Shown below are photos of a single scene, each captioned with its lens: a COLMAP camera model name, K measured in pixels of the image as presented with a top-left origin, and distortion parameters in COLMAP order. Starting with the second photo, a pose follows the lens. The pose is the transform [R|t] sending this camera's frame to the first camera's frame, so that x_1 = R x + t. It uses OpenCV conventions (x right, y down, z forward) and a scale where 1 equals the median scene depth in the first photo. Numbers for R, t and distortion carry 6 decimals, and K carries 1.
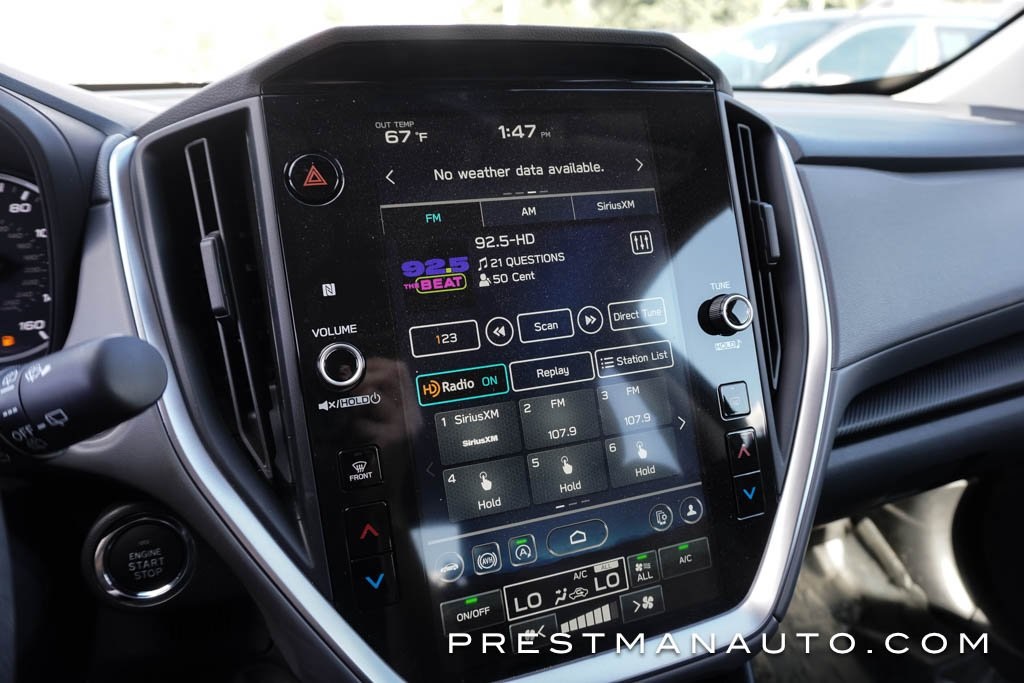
lens RADIAL K [[669.8, 0, 512.0], [0, 669.8, 341.5], [0, 0, 1]] dist [-0.027977, 0.025552]
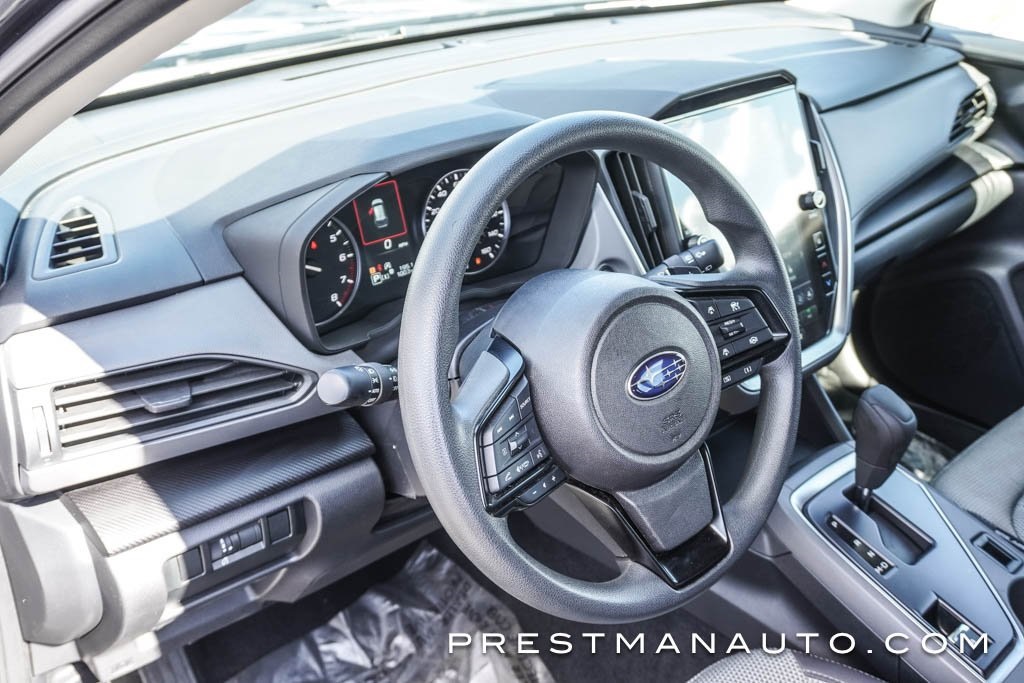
lens RADIAL K [[1043.7, 0, 512.0], [0, 1043.7, 341.5], [0, 0, 1]] dist [-0.008501, -0.001943]
pose [[0.921185, -0.165144, 0.352344, -1.908741], [0.124157, 0.982887, 0.136078, -0.178093], [-0.368787, -0.081607, 0.925925, -1.849579]]
